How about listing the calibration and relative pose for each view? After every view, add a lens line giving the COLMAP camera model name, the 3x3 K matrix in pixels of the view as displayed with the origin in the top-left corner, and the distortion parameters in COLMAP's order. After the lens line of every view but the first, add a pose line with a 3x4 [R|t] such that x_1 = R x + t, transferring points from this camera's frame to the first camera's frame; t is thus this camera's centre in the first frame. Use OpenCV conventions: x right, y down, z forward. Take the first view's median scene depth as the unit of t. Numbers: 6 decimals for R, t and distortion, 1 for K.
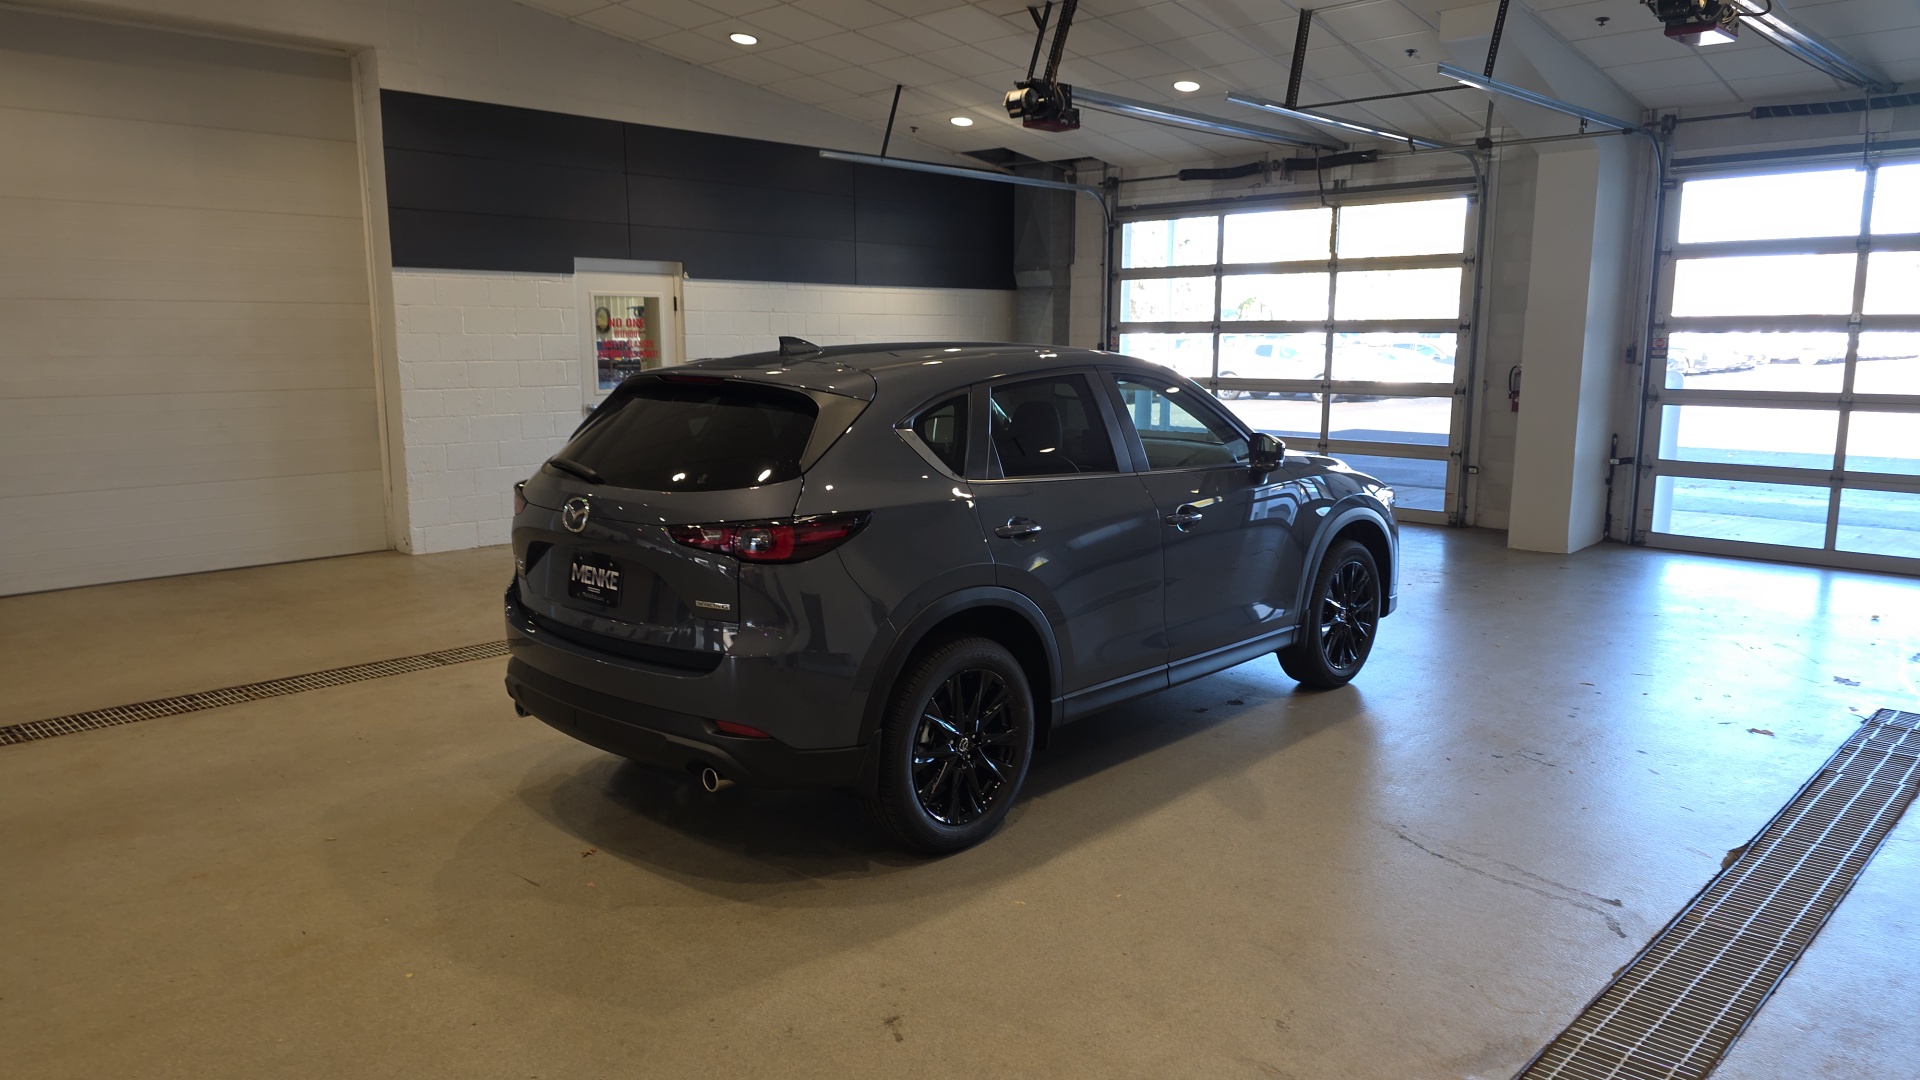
lens RADIAL K [[1284.1, 0, 964.1], [0, 1284.1, 548.4], [0, 0, 1]] dist [0.063341, -0.062472]
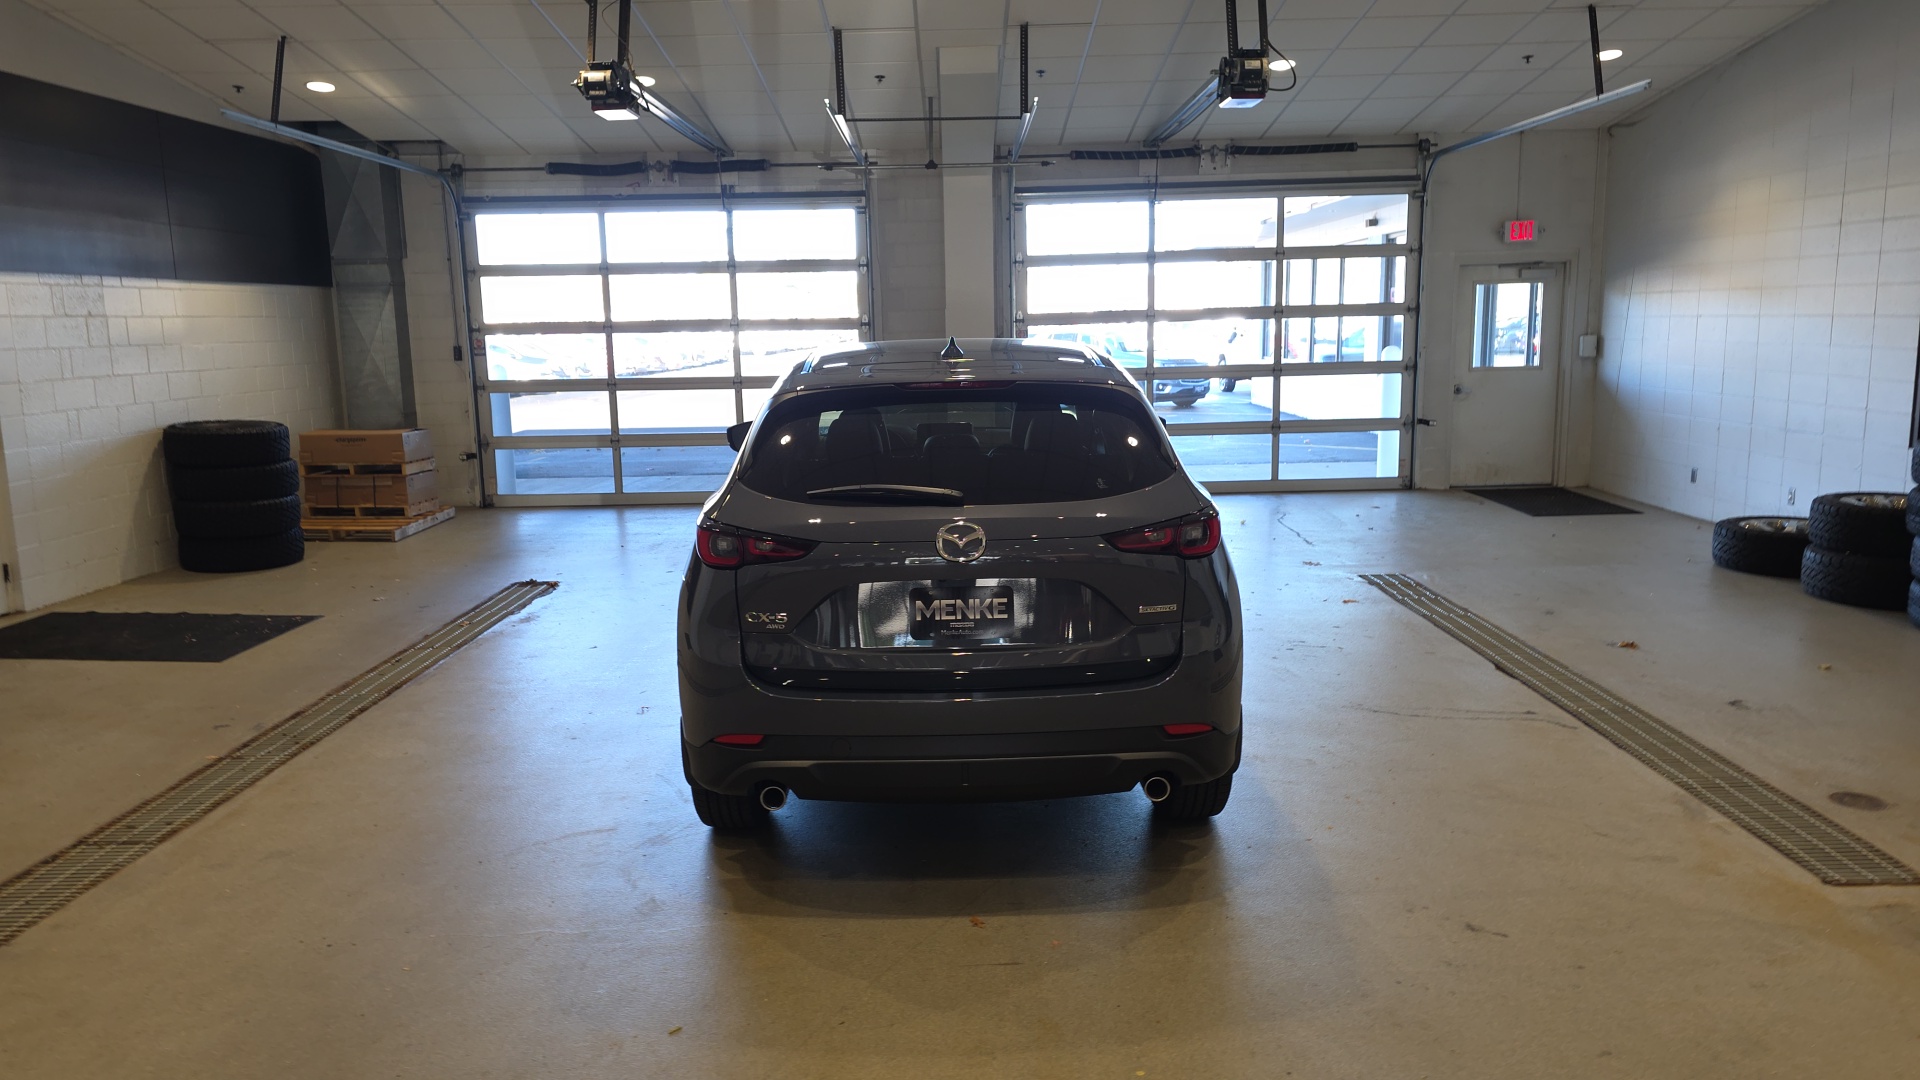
lens RADIAL K [[1284.1, 0, 946.4], [0, 1284.1, 527.5], [0, 0, 1]] dist [0.063341, -0.062472]
pose [[0.726293, -0.124788, 0.675963, -0.377097], [0.135804, 0.990050, 0.036856, -0.029073], [-0.673837, 0.065030, 0.736013, 0.152314]]
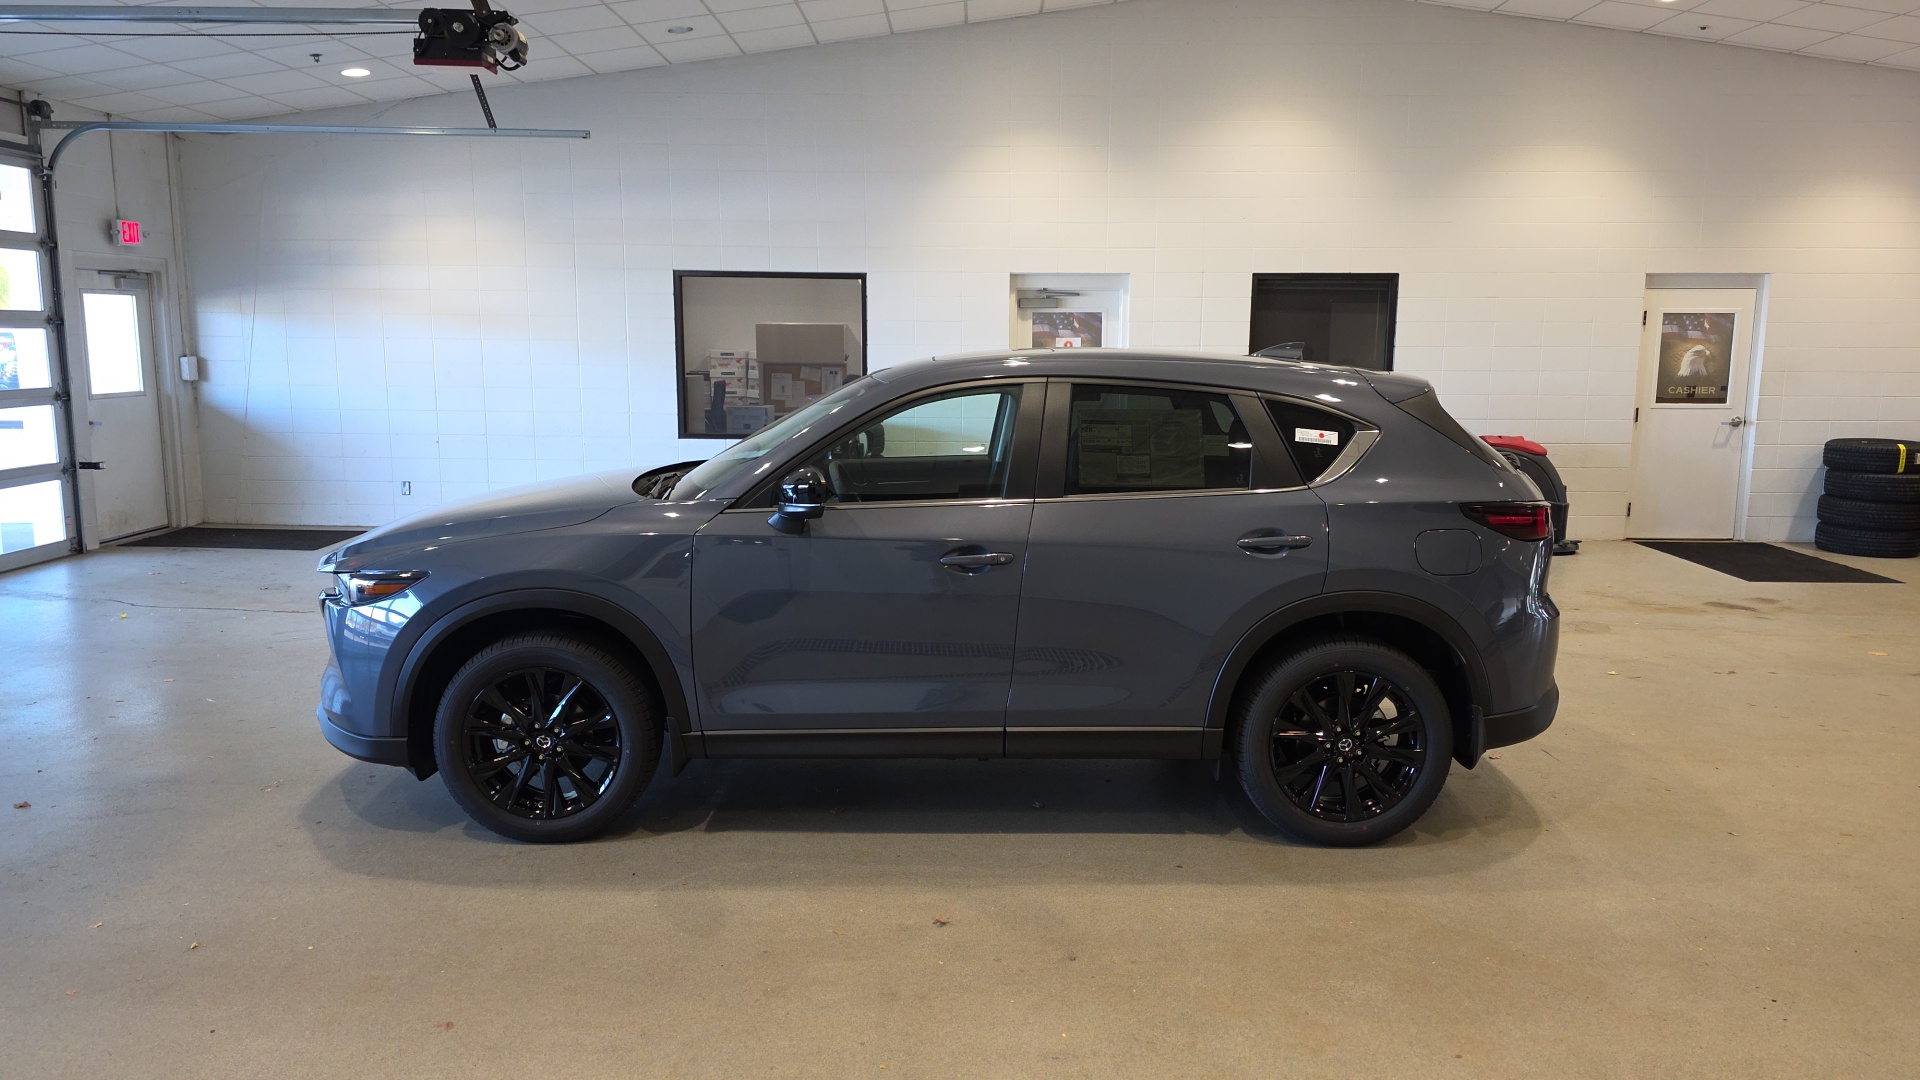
lens RADIAL K [[1284.1, 0, 964.9], [0, 1284.1, 531.7], [0, 0, 1]] dist [0.063341, -0.062472]
pose [[-0.688571, -0.115289, 0.715946, -0.351970], [0.112121, 0.958484, 0.262178, -0.155429], [-0.716449, 0.260801, -0.647058, 0.920799]]
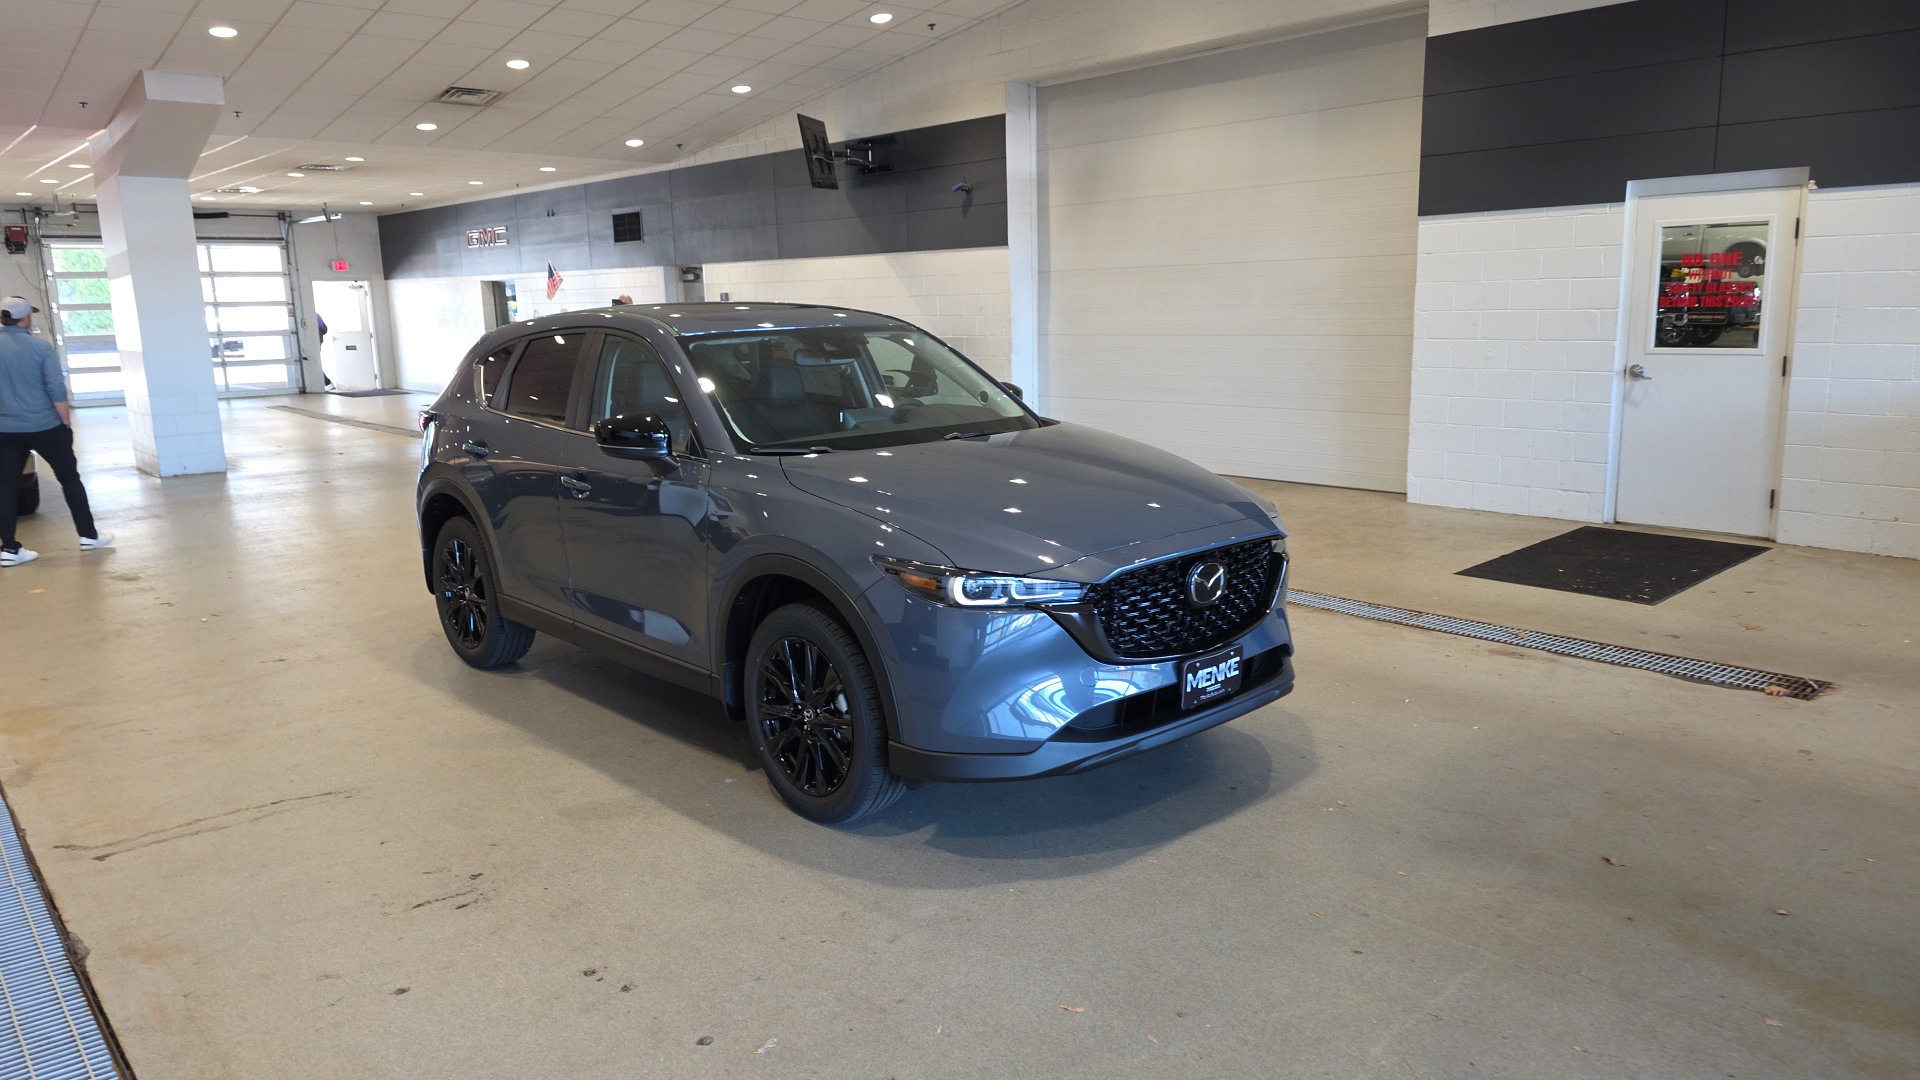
lens RADIAL K [[1284.1, 0, 970.3], [0, 1284.1, 535.8], [0, 0, 1]] dist [0.063341, -0.062472]
pose [[-0.066092, 0.184361, -0.980634, 0.588918], [-0.142790, 0.970920, 0.192158, -0.113724], [0.987544, 0.152725, -0.037845, 0.696594]]
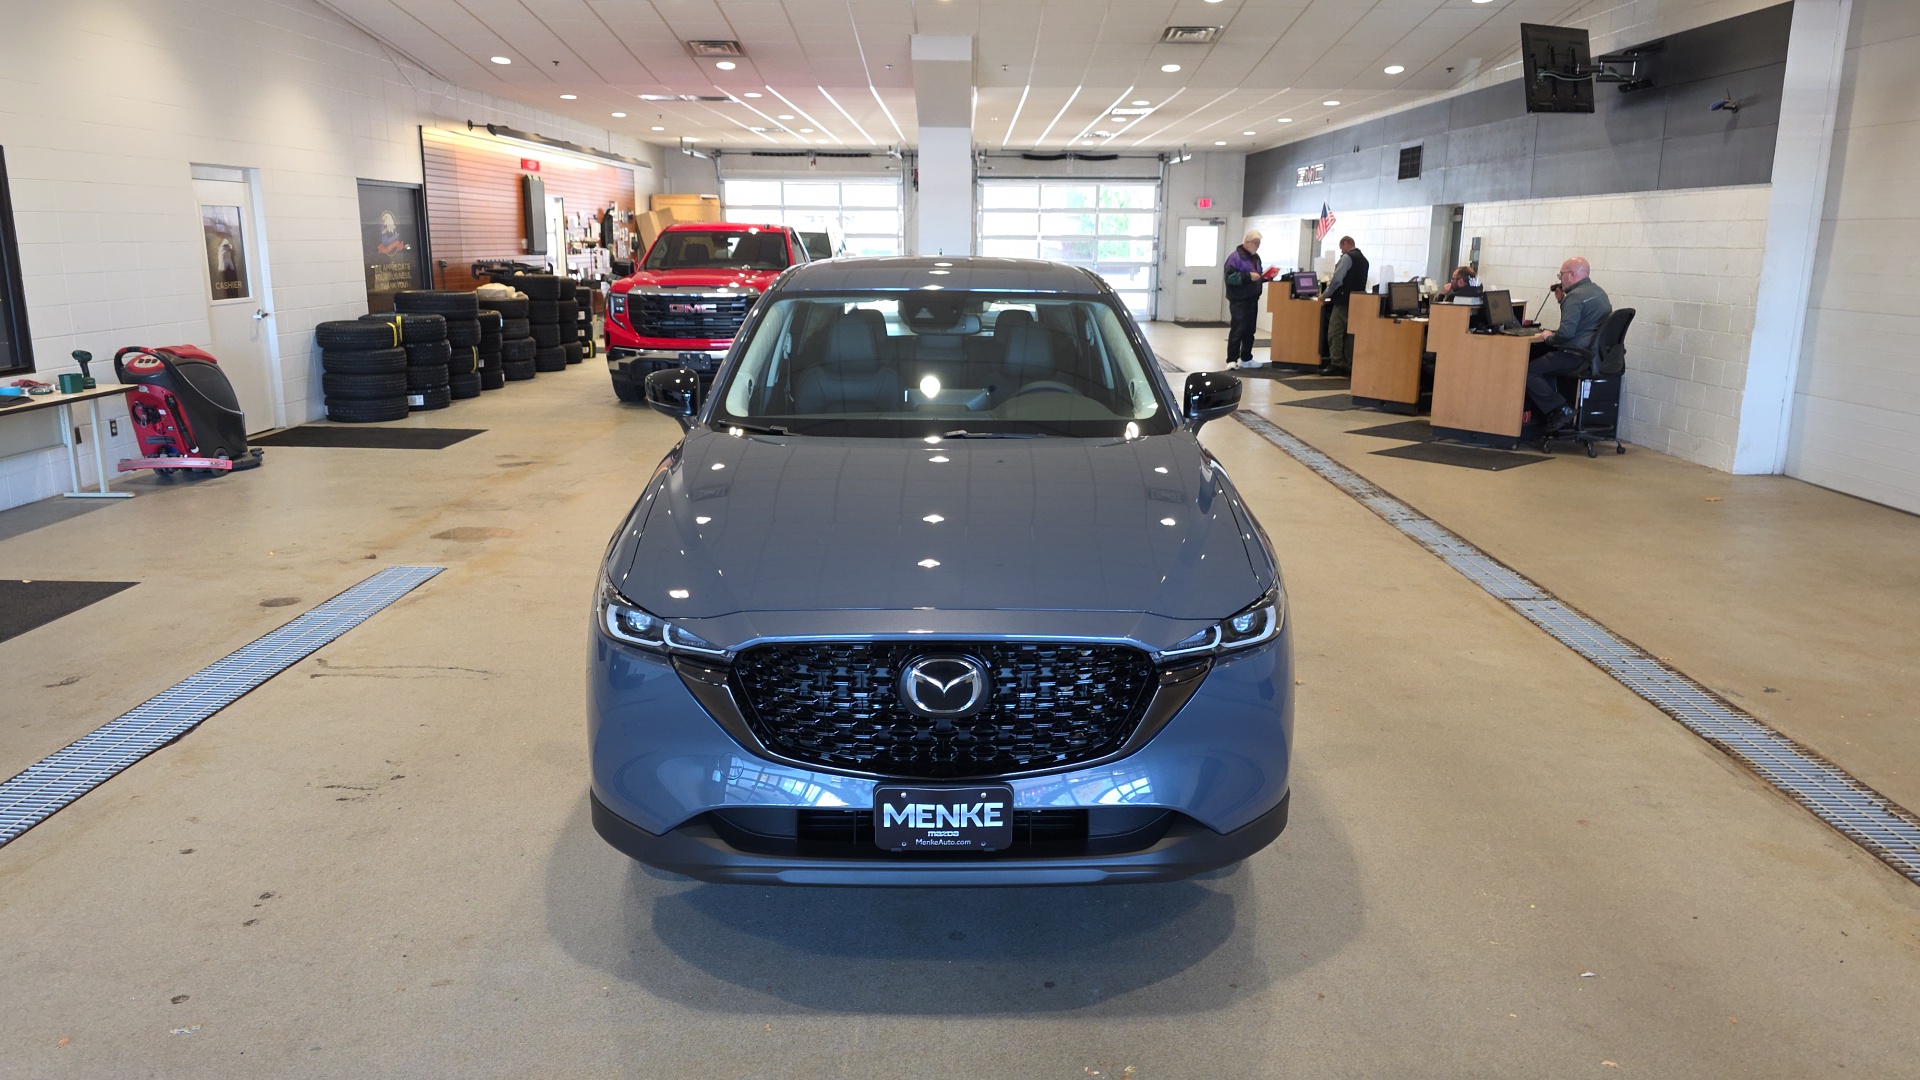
lens RADIAL K [[1284.1, 0, 967.0], [0, 1284.1, 523.5], [0, 0, 1]] dist [0.063341, -0.062472]
pose [[-0.717204, 0.144559, -0.681705, 0.372615], [-0.123996, 0.936164, 0.328971, -0.160973], [0.685743, 0.320468, -0.653496, 0.938035]]
